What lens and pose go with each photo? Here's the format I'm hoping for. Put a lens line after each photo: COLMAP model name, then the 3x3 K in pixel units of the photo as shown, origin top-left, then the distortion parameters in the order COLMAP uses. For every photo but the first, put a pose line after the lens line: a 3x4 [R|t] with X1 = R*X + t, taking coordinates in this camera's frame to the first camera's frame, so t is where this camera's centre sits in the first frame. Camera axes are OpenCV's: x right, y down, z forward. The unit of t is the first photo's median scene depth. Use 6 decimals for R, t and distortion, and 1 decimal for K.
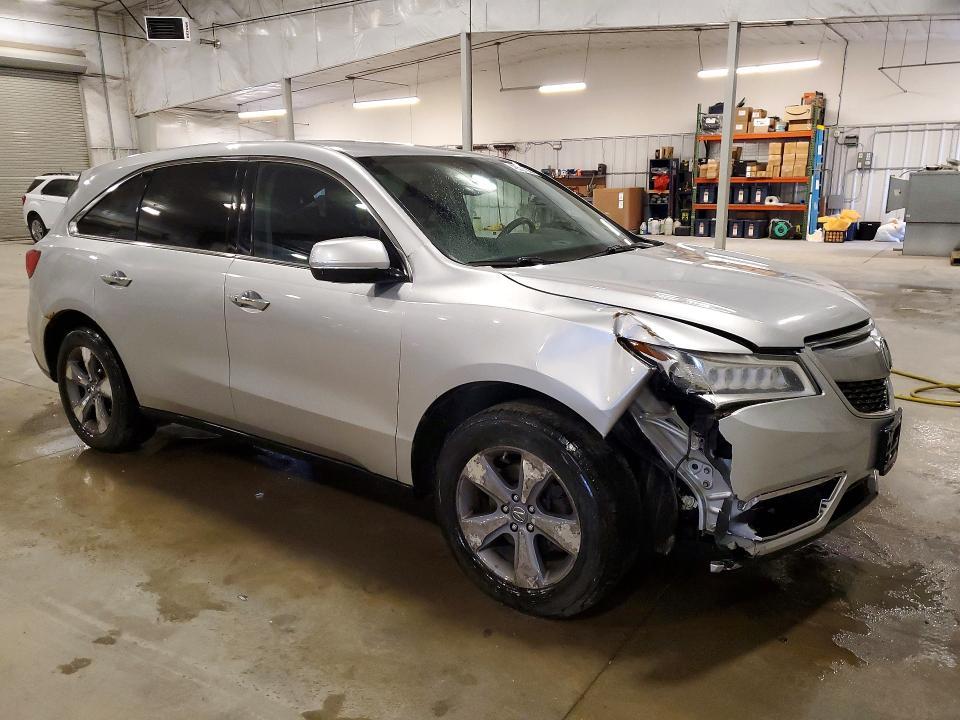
lens RADIAL K [[746.8, 0, 480.0], [0, 746.8, 360.0], [0, 0, 1]] dist [0.010702, 0.013454]
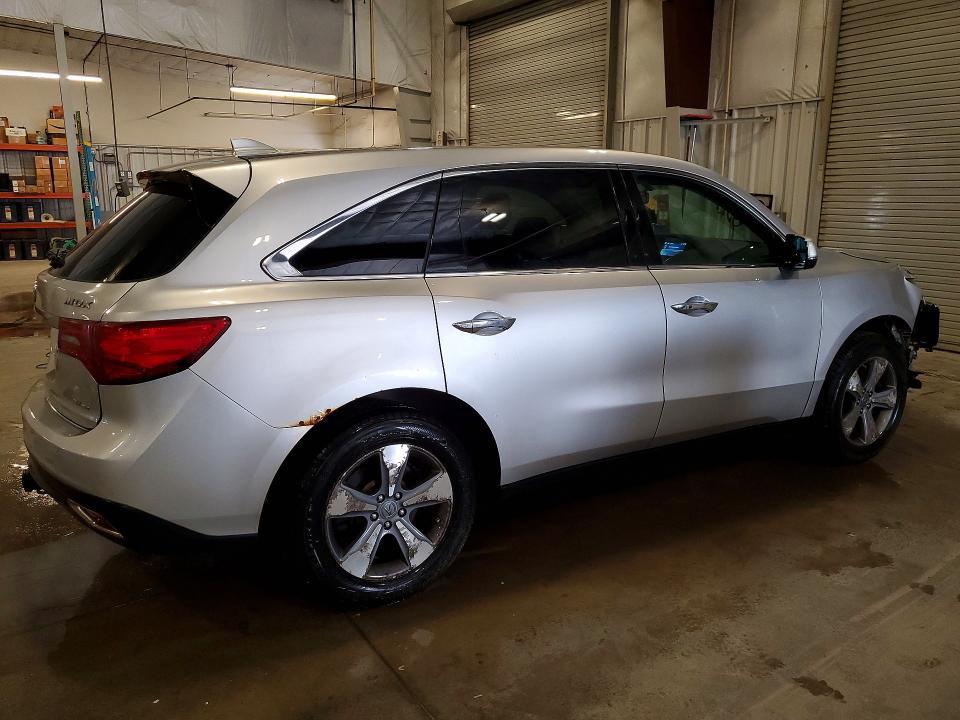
lens RADIAL K [[719.6, 0, 480.0], [0, 719.6, 360.0], [0, 0, 1]] dist [0.010467, 0.004267]
pose [[0.411195, -0.196571, 0.890100, -1.017440], [0.210206, 0.970602, 0.117242, -0.143368], [-0.886979, 0.138895, 0.440427, 0.644912]]
